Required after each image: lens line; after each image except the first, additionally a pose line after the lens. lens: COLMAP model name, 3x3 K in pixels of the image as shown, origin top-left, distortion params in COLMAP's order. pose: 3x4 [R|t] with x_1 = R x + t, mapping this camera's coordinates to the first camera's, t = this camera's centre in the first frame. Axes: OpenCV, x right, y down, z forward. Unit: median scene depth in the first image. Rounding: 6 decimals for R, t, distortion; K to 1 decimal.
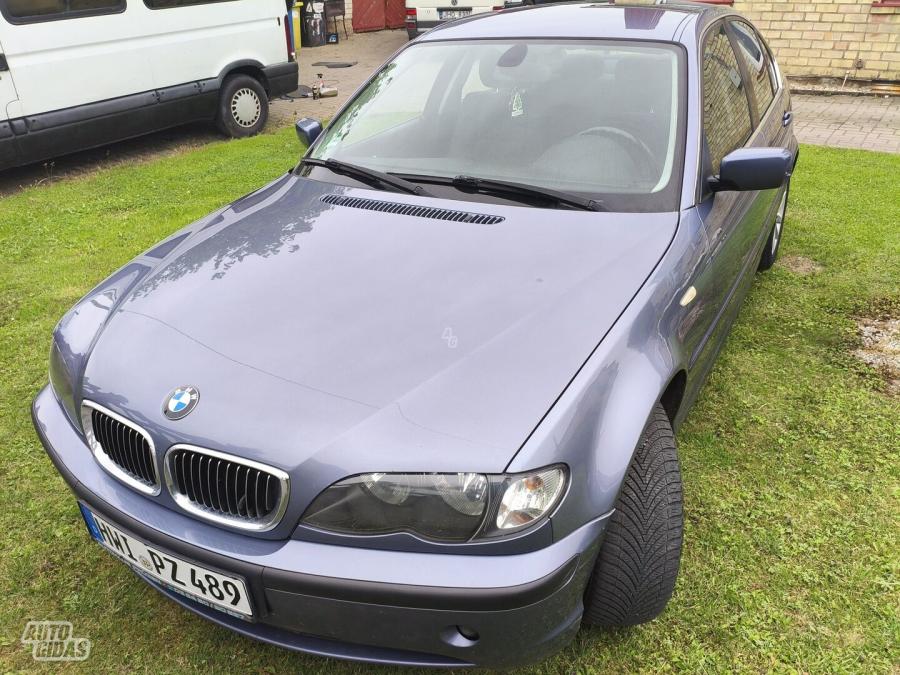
lens RADIAL K [[702.6, 0, 452.8], [0, 702.6, 337.0], [0, 0, 1]] dist [0.025216, -0.051441]
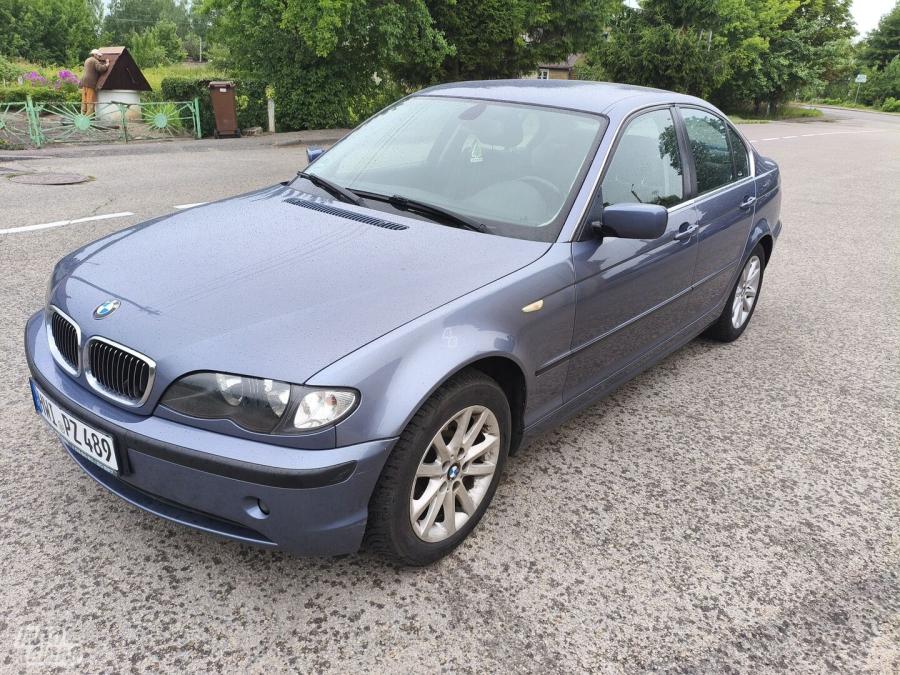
lens RADIAL K [[702.6, 0, 466.5], [0, 702.6, 335.9], [0, 0, 1]] dist [0.025216, -0.051441]
pose [[0.981555, 0.152599, -0.115167, 0.341148], [-0.163393, 0.982362, -0.090925, 0.114537], [0.099260, 0.108066, 0.989176, -0.198629]]
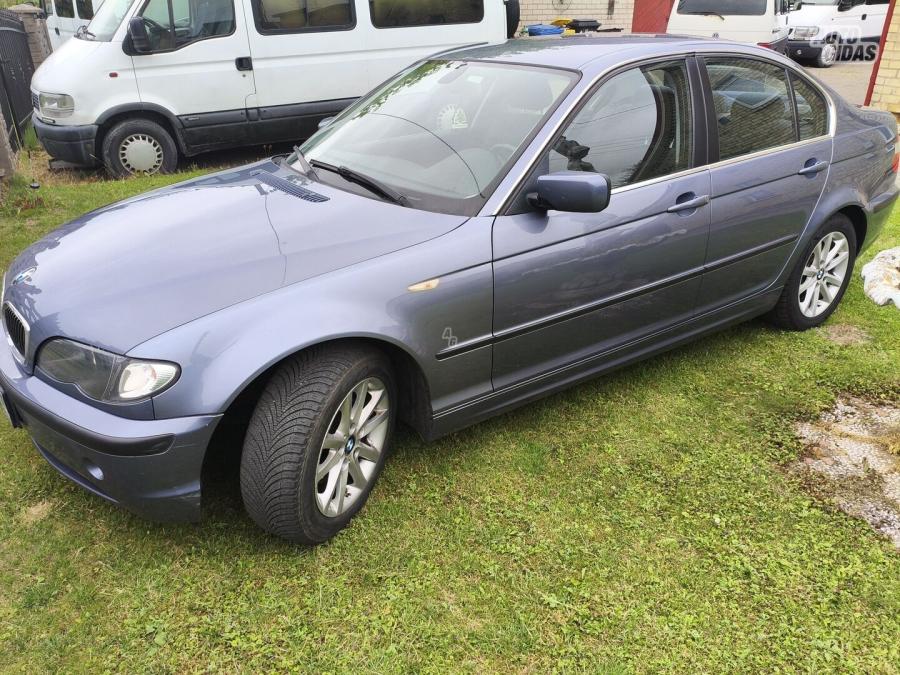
lens RADIAL K [[702.6, 0, 454.0], [0, 702.6, 335.1], [0, 0, 1]] dist [0.025216, -0.051441]
pose [[0.898962, 0.206358, -0.386371, 0.769743], [-0.220977, 0.975256, 0.006735, 0.002941], [0.378201, 0.079324, 0.922319, -0.021627]]
